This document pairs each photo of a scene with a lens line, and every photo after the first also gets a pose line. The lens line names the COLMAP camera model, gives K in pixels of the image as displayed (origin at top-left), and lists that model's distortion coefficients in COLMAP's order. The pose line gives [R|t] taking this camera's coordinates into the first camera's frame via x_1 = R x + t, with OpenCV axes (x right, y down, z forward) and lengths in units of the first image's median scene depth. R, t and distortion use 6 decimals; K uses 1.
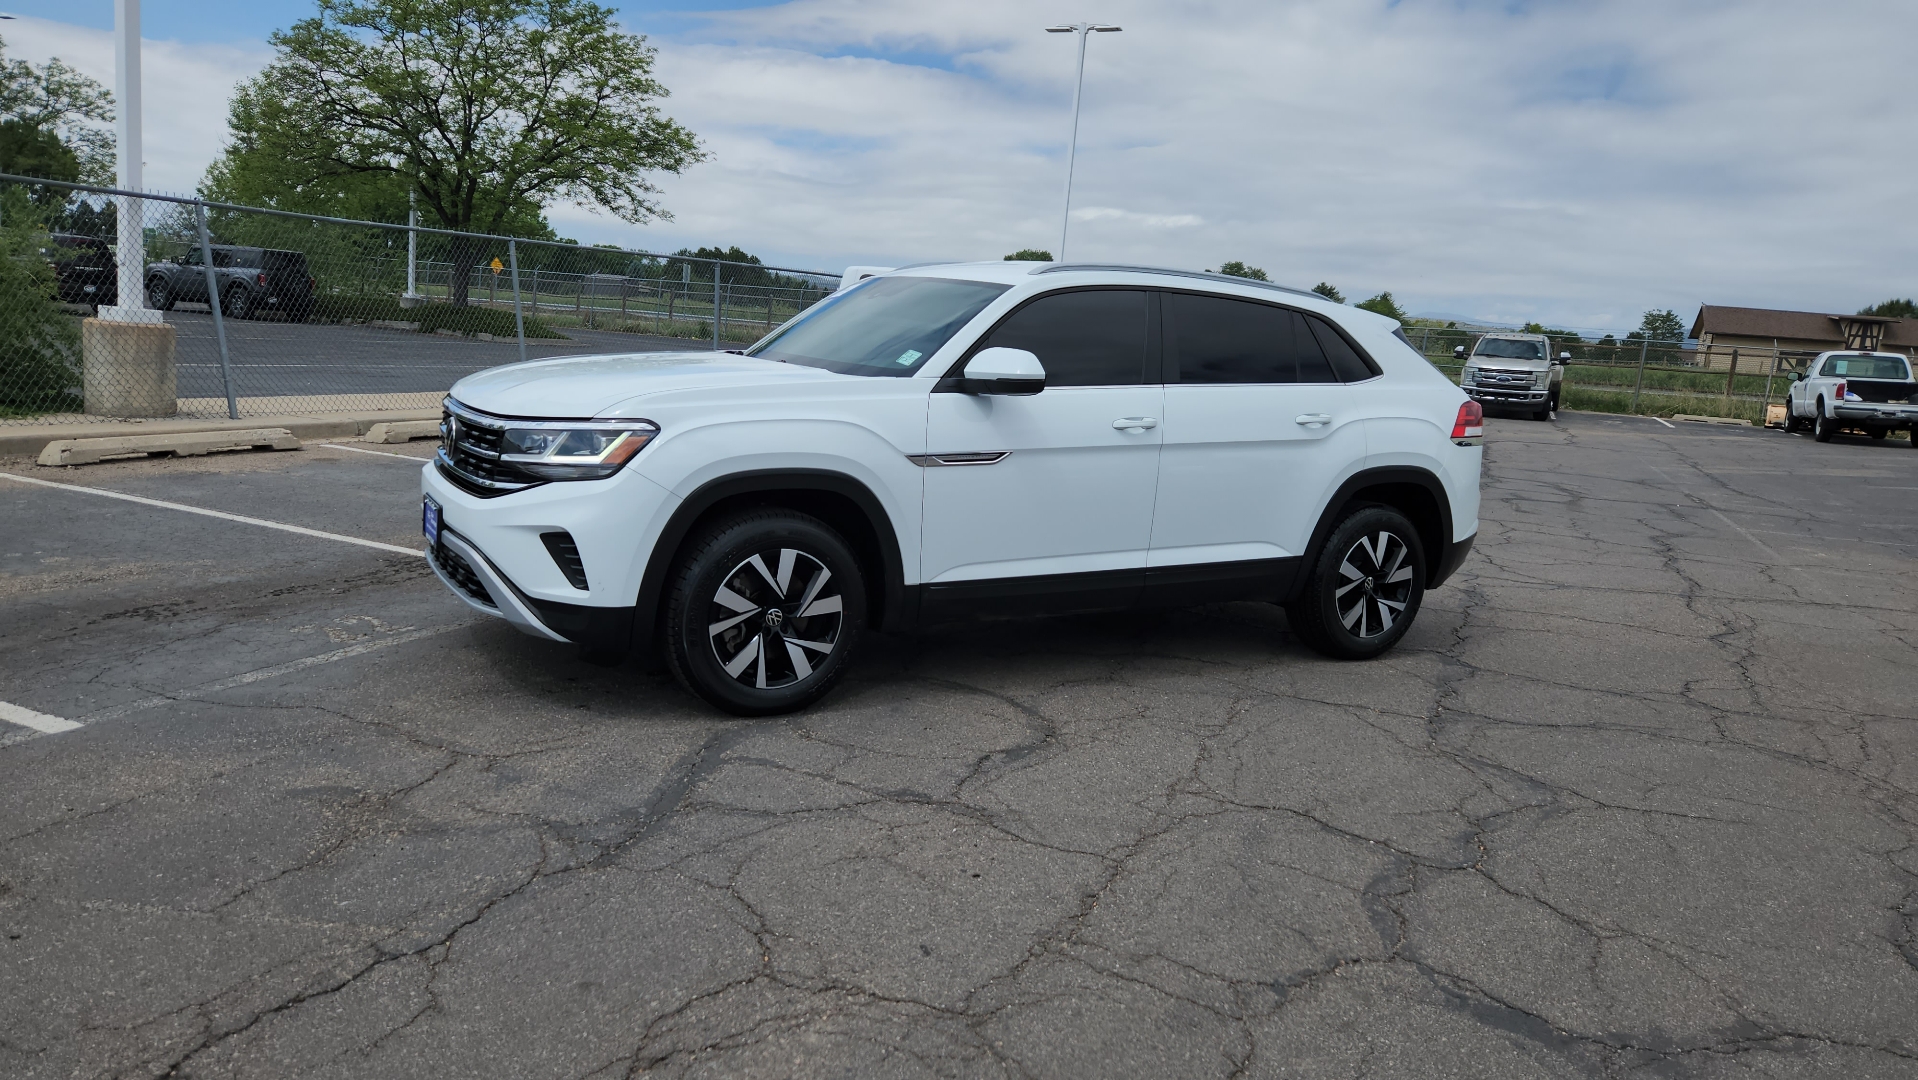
lens RADIAL K [[1276.8, 0, 938.8], [0, 1276.8, 542.2], [0, 0, 1]] dist [0.074031, -0.062374]
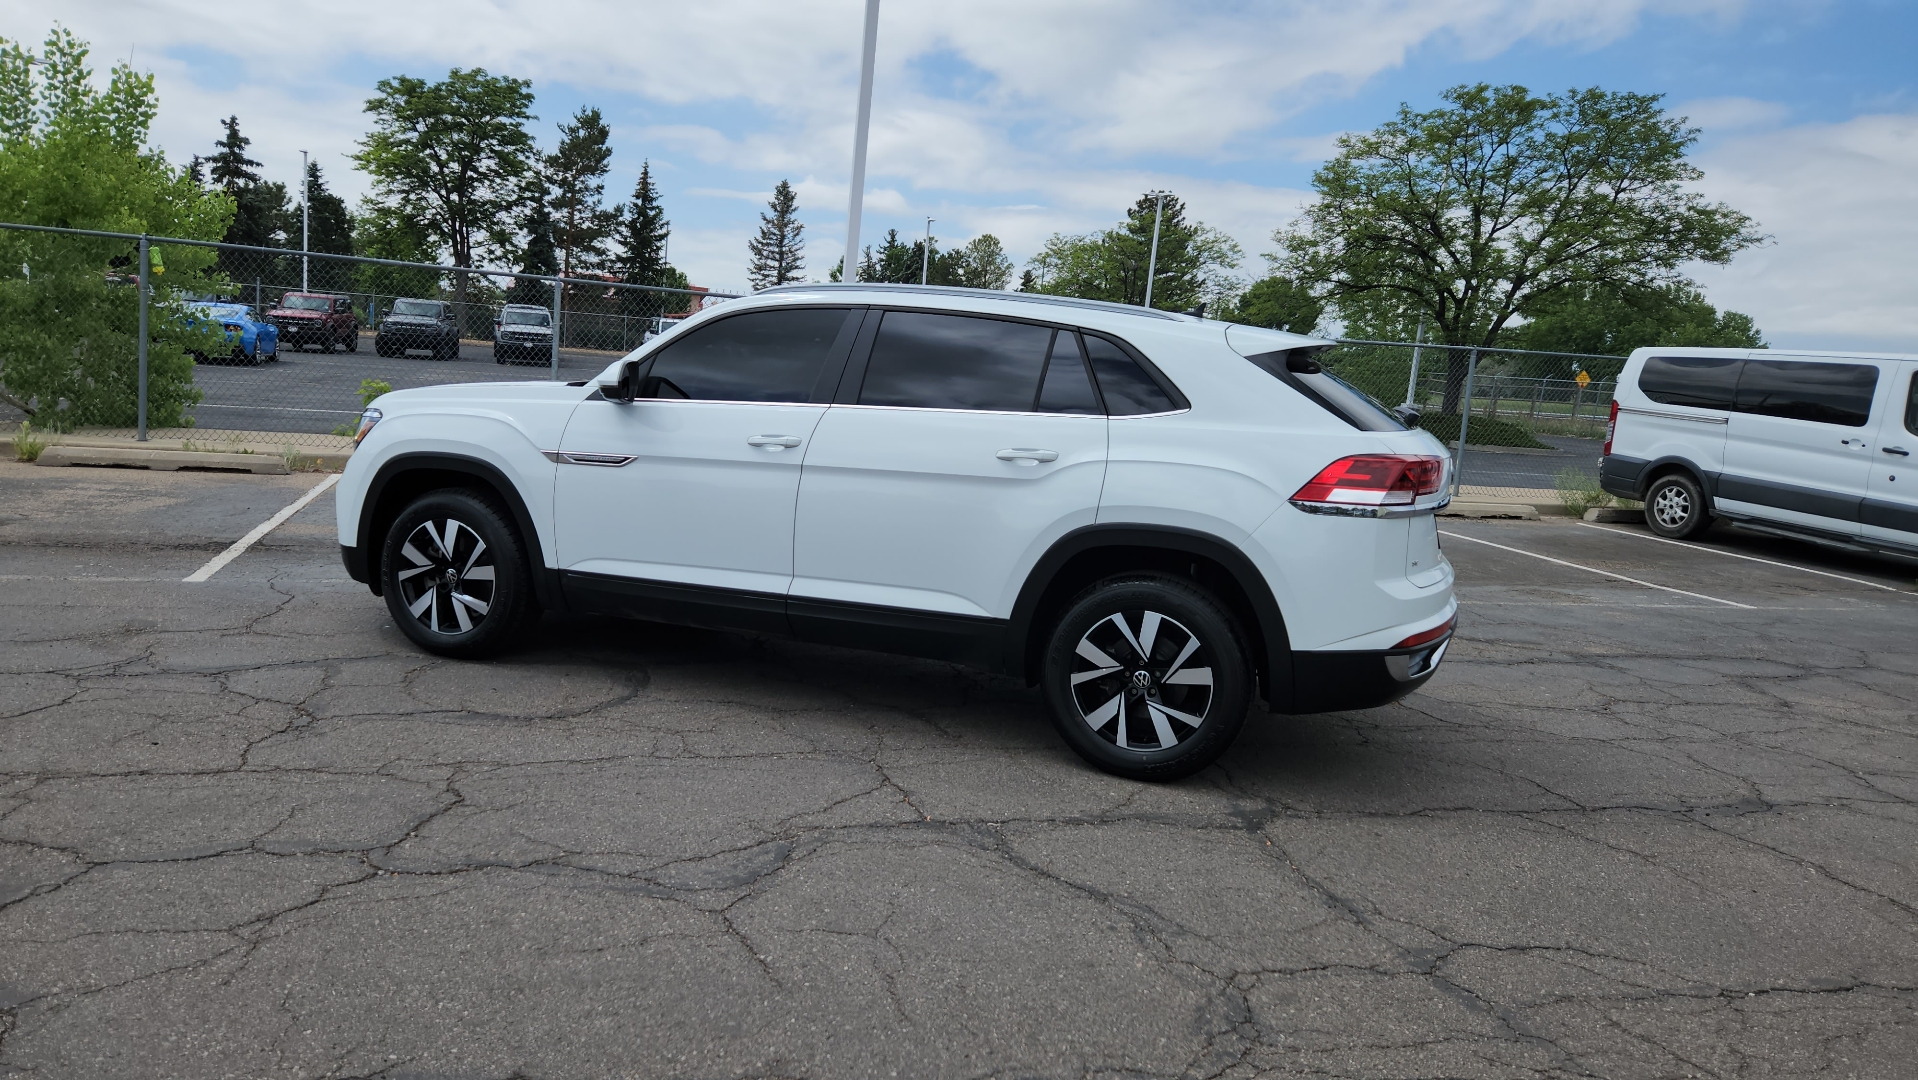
lens RADIAL K [[1276.8, 0, 933.9], [0, 1276.8, 526.8], [0, 0, 1]] dist [0.077009, -0.063566]
pose [[0.642043, 0.072687, -0.763215, 0.817292], [-0.153588, 0.987509, -0.035156, -0.011303], [0.751126, 0.139793, 0.645188, 0.401738]]
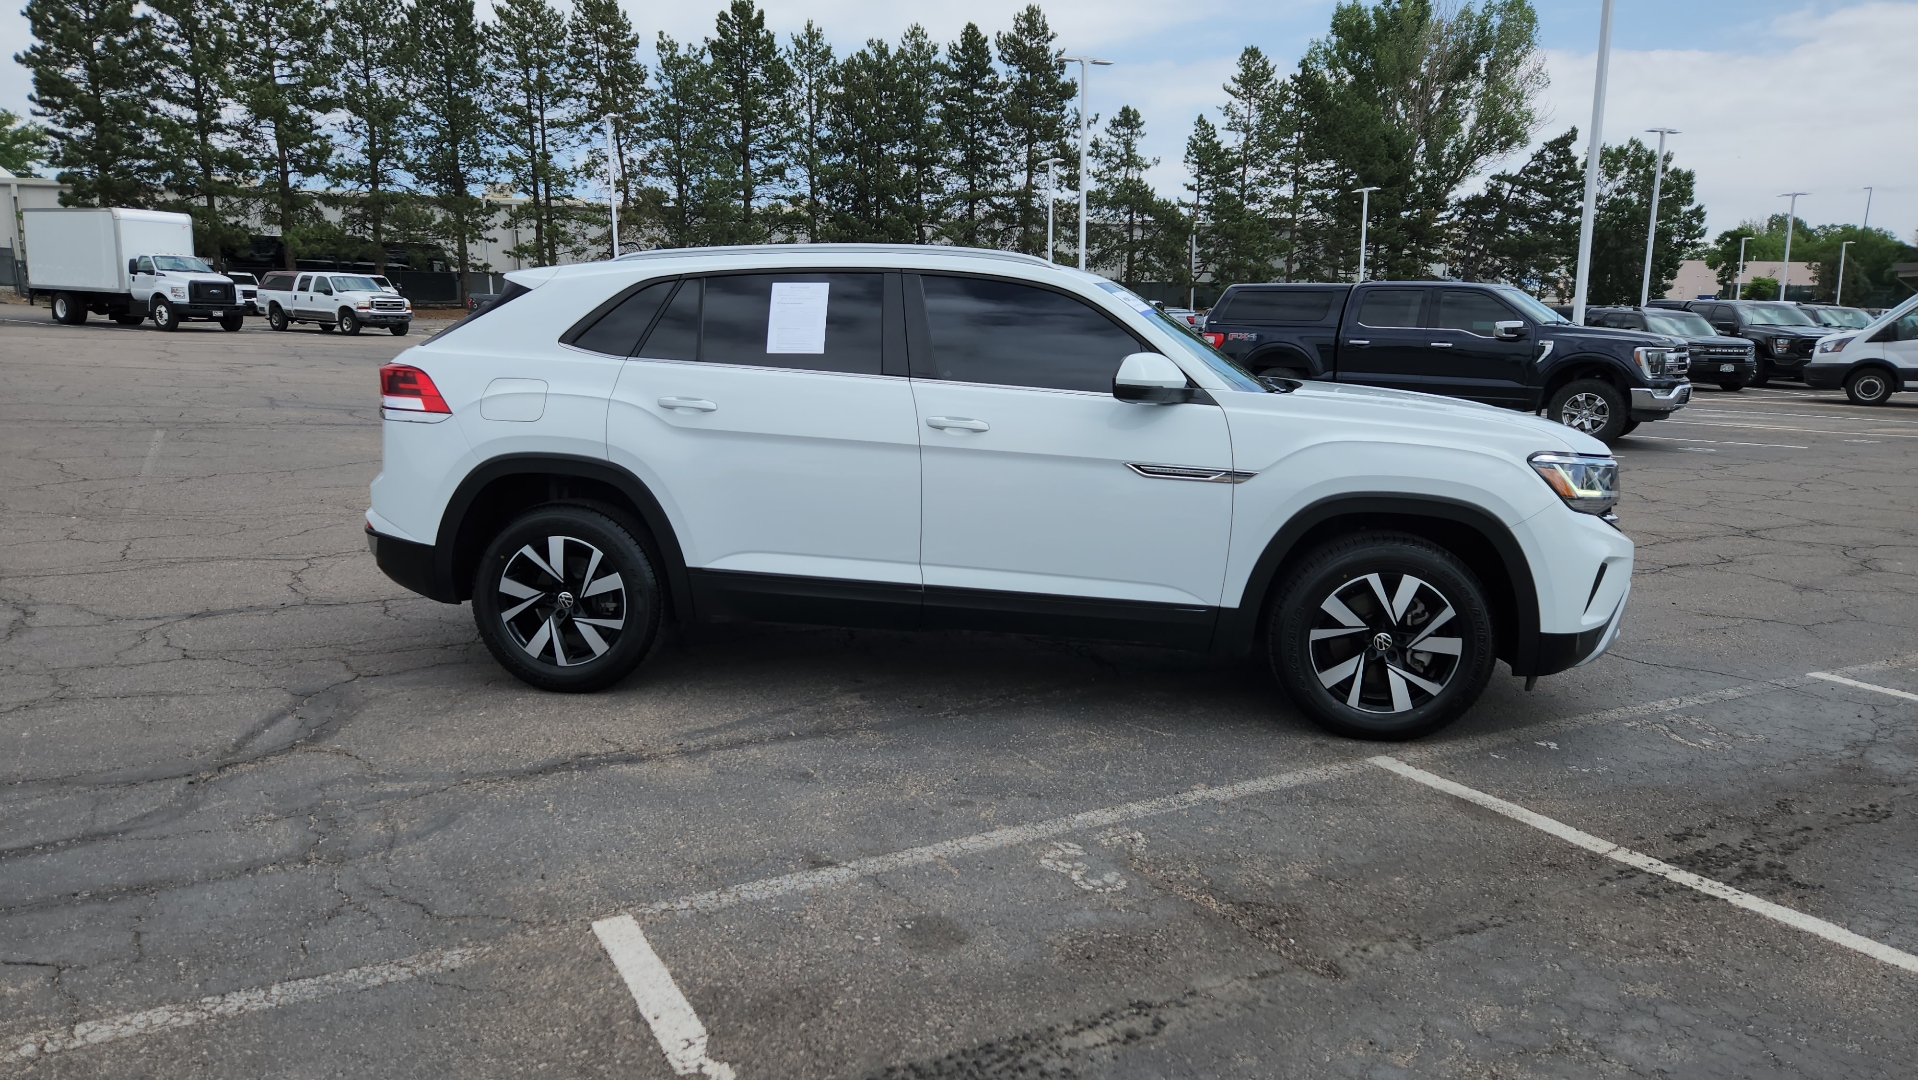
lens RADIAL K [[1277.5, 0, 925.9], [0, 1277.5, 544.4], [0, 0, 1]] dist [0.077208, -0.064603]
pose [[-0.779567, -0.195742, 0.594946, -0.472875], [0.028950, 0.937632, 0.346422, -0.330459], [-0.625650, 0.287283, -0.725280, 1.685167]]
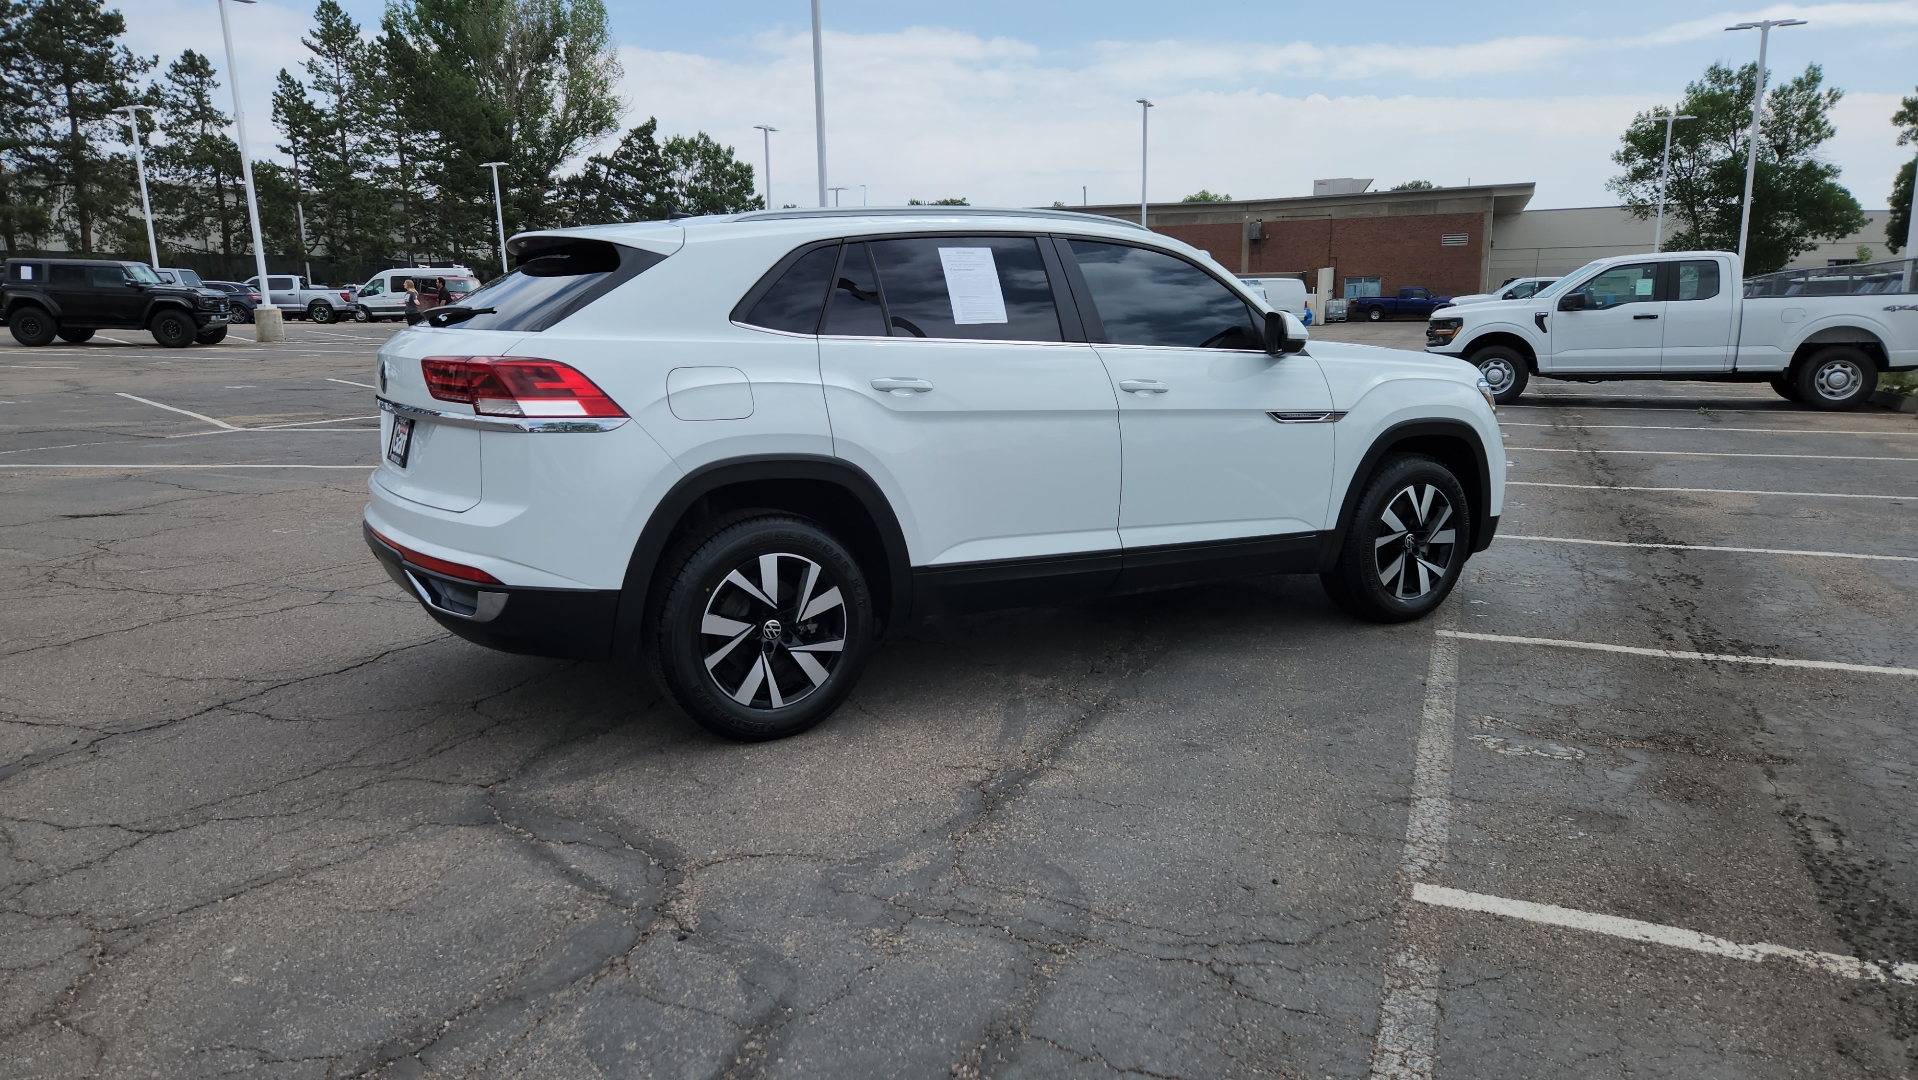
lens RADIAL K [[1277.9, 0, 916.5], [0, 1277.9, 557.9], [0, 0, 1]] dist [0.069093, -0.052899]
pose [[-0.997373, -0.071200, -0.013336, 0.112305], [-0.071254, 0.931147, 0.357615, -0.305098], [-0.013044, 0.357625, -0.933774, 1.863259]]
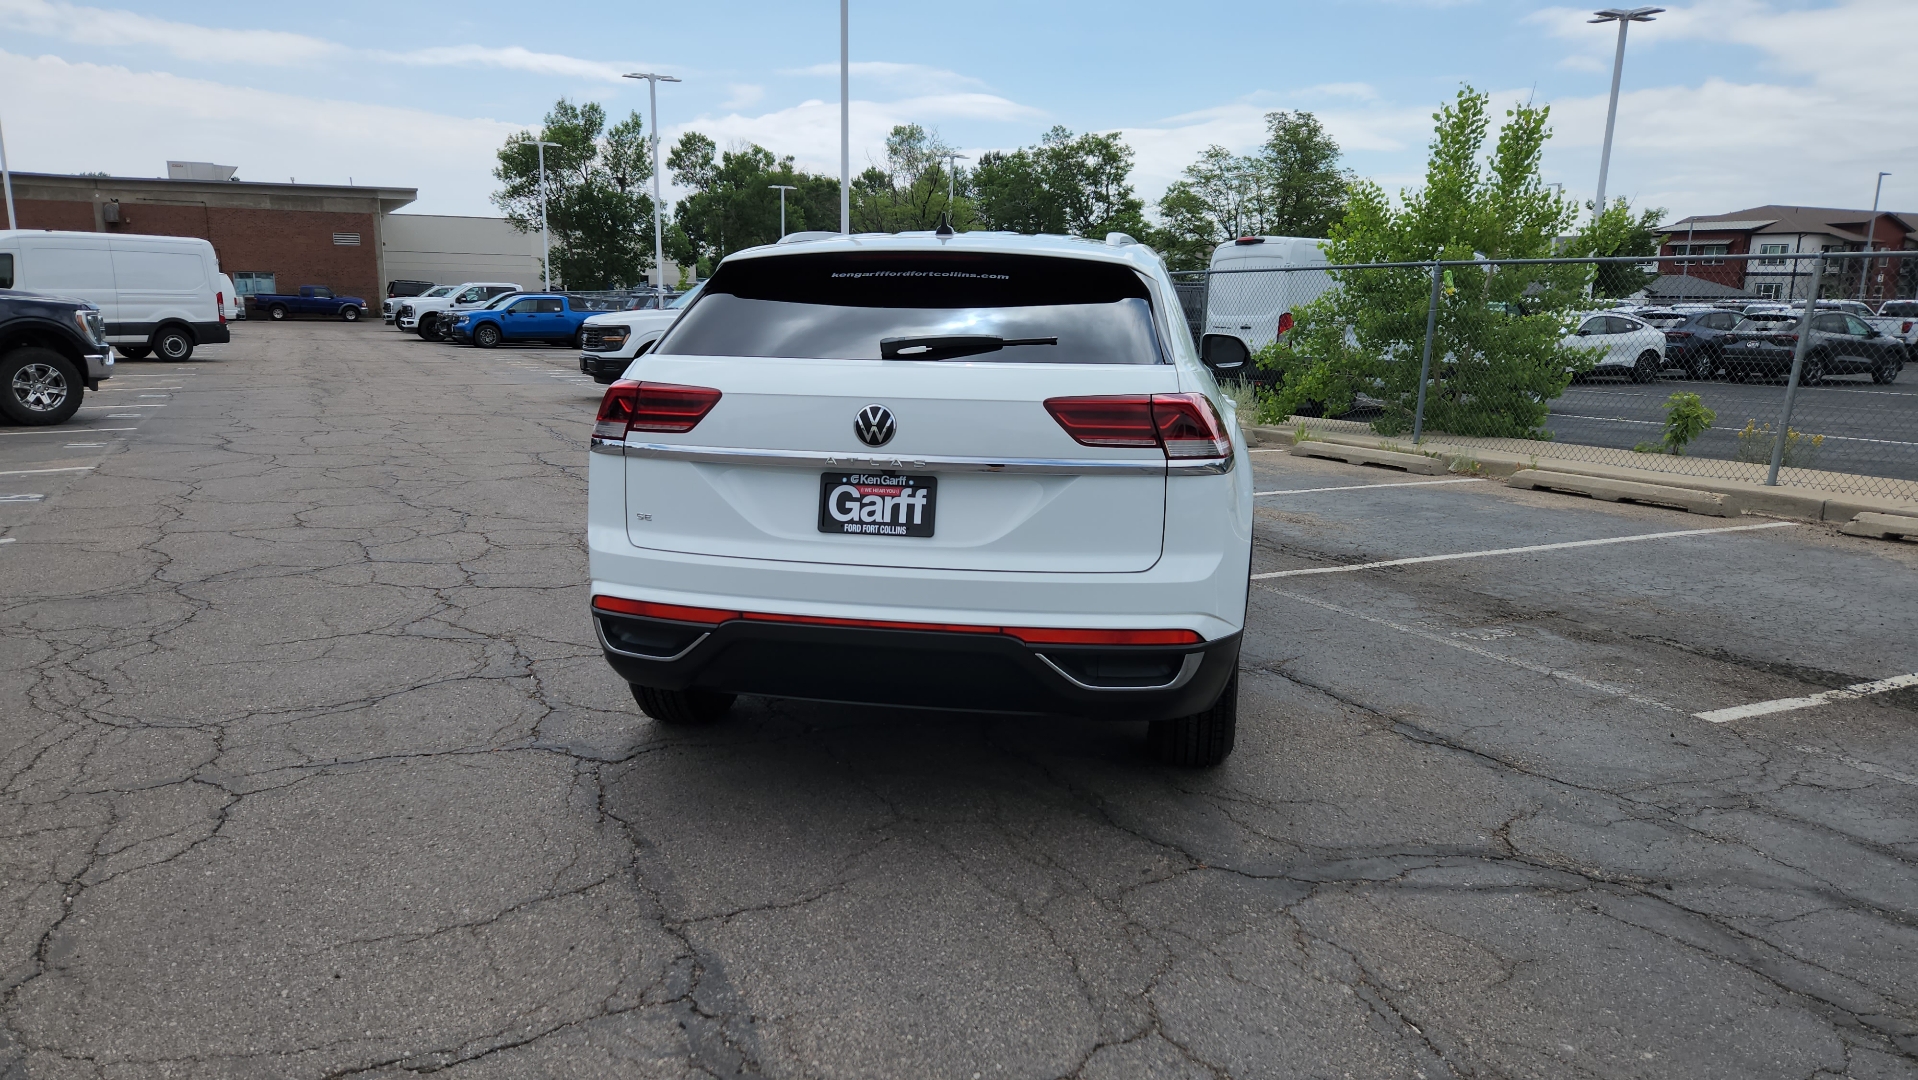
lens RADIAL K [[1277.9, 0, 916.5], [0, 1277.9, 557.9], [0, 0, 1]] dist [0.069093, -0.052899]
pose [[-0.656082, 0.058443, -0.752423, 0.796322], [-0.191653, 0.951411, 0.241012, -0.206087], [0.729949, 0.302328, -0.613002, 1.539418]]
